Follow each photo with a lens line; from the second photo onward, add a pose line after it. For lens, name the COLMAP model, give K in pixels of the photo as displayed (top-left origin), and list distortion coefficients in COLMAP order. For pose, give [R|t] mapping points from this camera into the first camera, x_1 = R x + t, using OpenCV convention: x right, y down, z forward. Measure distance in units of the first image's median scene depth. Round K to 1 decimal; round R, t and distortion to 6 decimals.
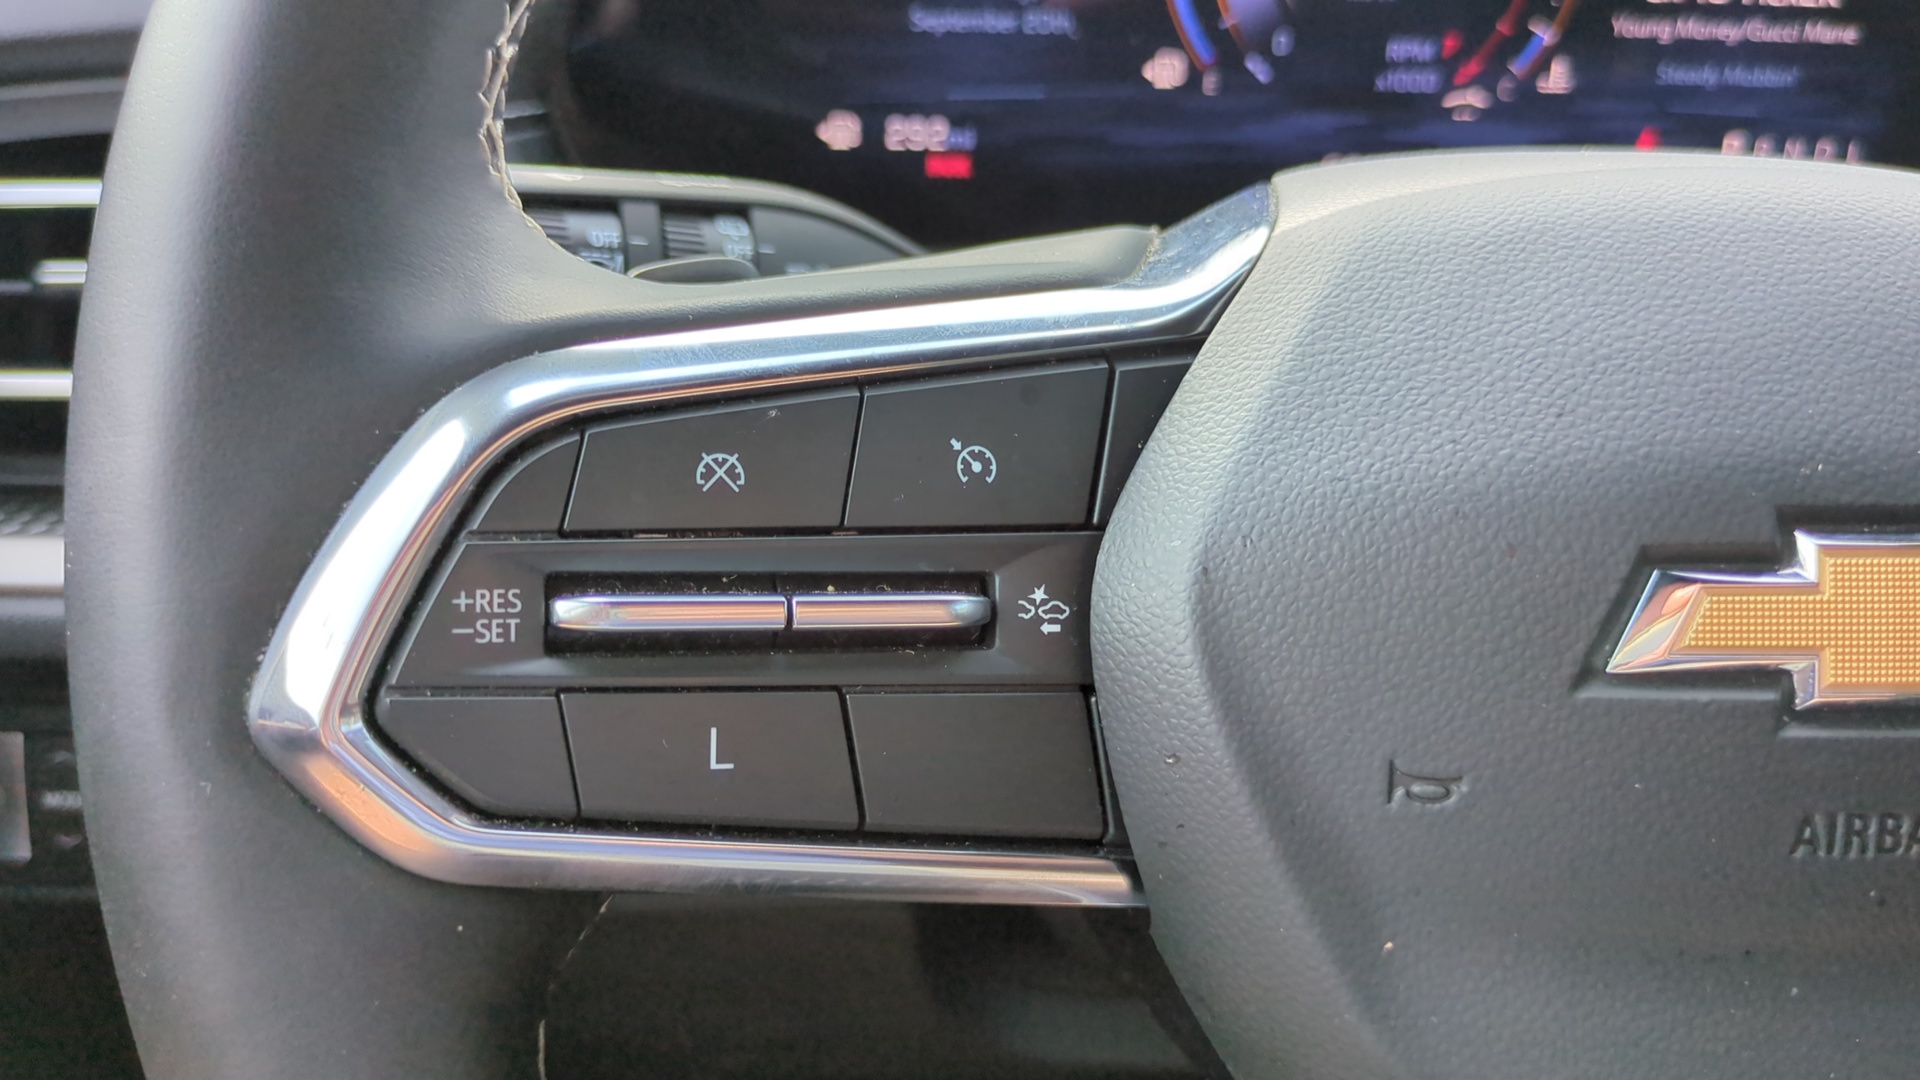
lens RADIAL K [[1536.1, 0, 960.0], [0, 1536.1, 540.0], [0, 0, 1]] dist [-0.005353, -0.002590]
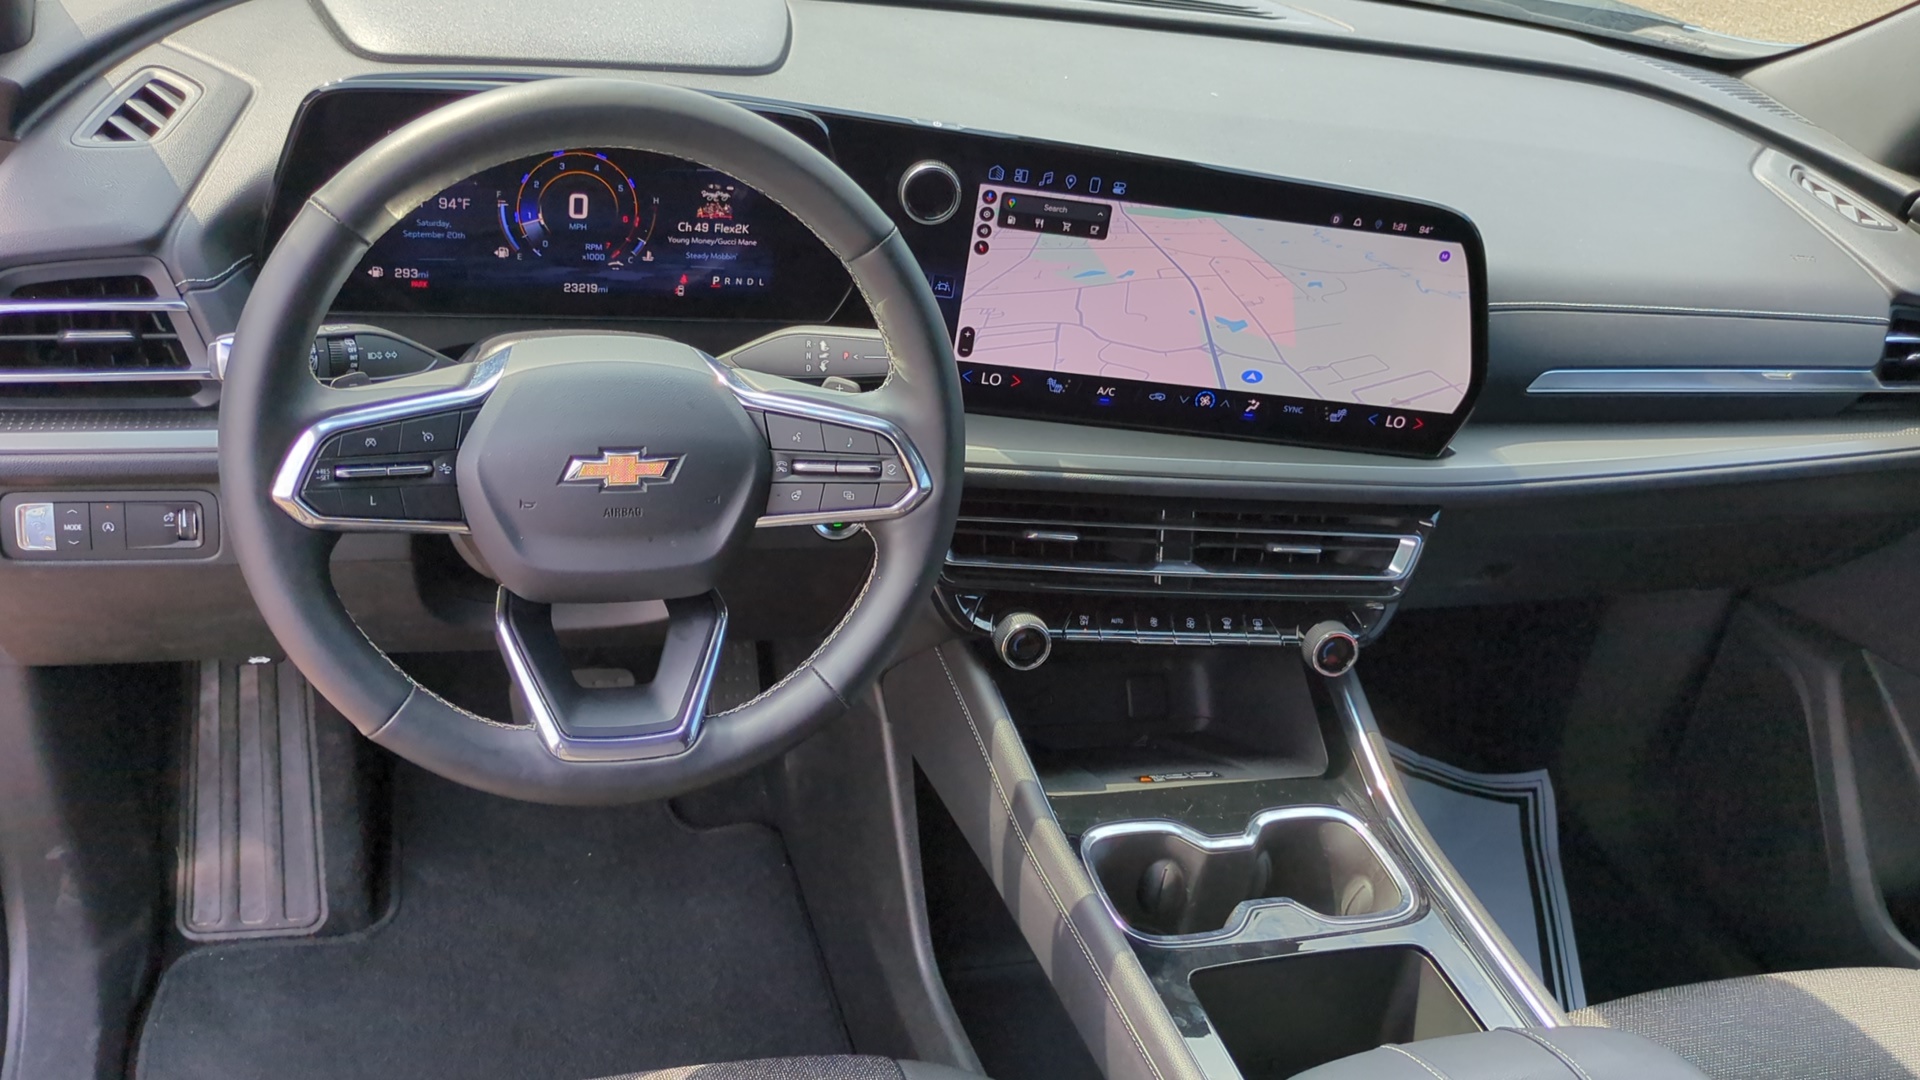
lens RADIAL K [[1536.1, 0, 960.0], [0, 1536.1, 540.0], [0, 0, 1]] dist [-0.005353, -0.002590]
pose [[0.949415, -0.031747, 0.312415, 0.074070], [-0.019819, 0.986835, 0.160509, -0.499906], [-0.313398, -0.158582, 0.936287, -3.725928]]
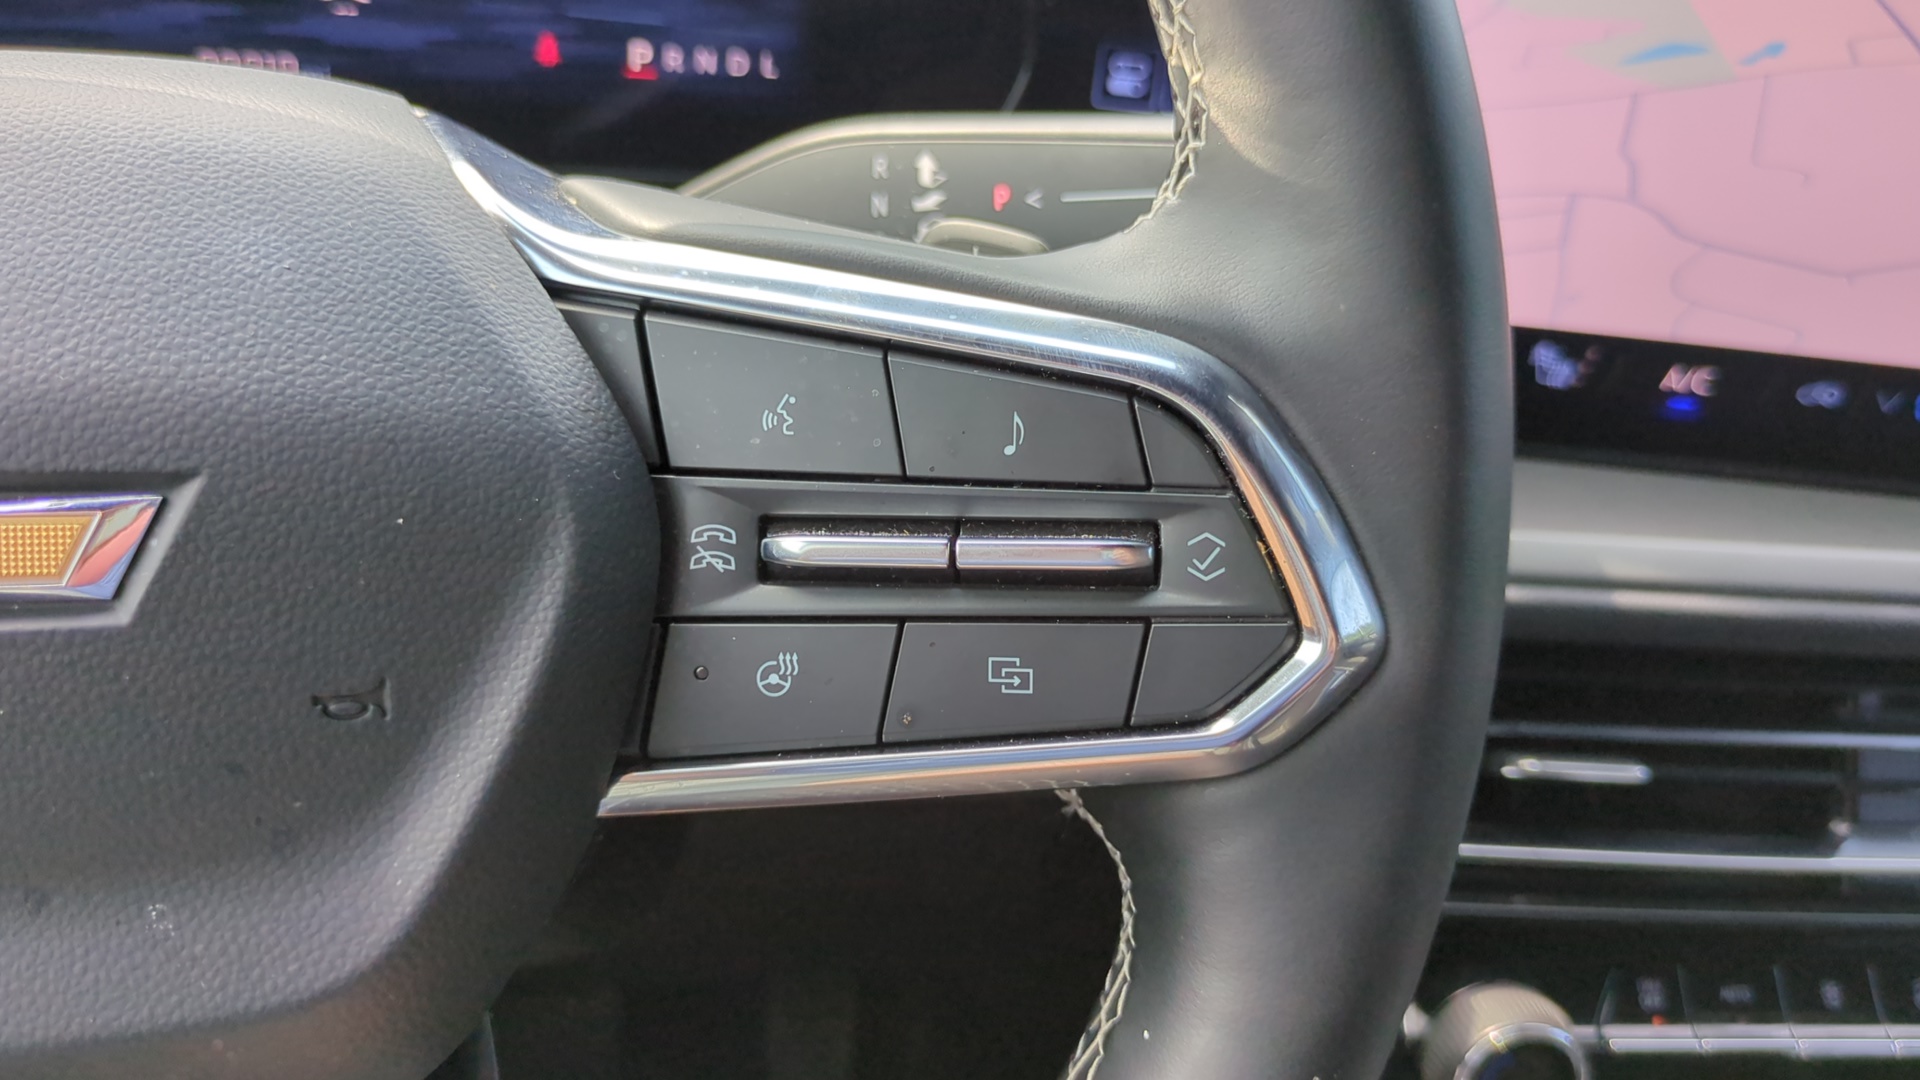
lens RADIAL K [[1536.1, 0, 960.0], [0, 1536.1, 540.0], [0, 0, 1]] dist [-0.005353, -0.002590]
pose [[0.977487, -0.010431, 0.210740, 1.004535], [-0.004135, 0.997638, 0.068559, -0.019071], [-0.210957, -0.067887, 0.975135, -0.067577]]
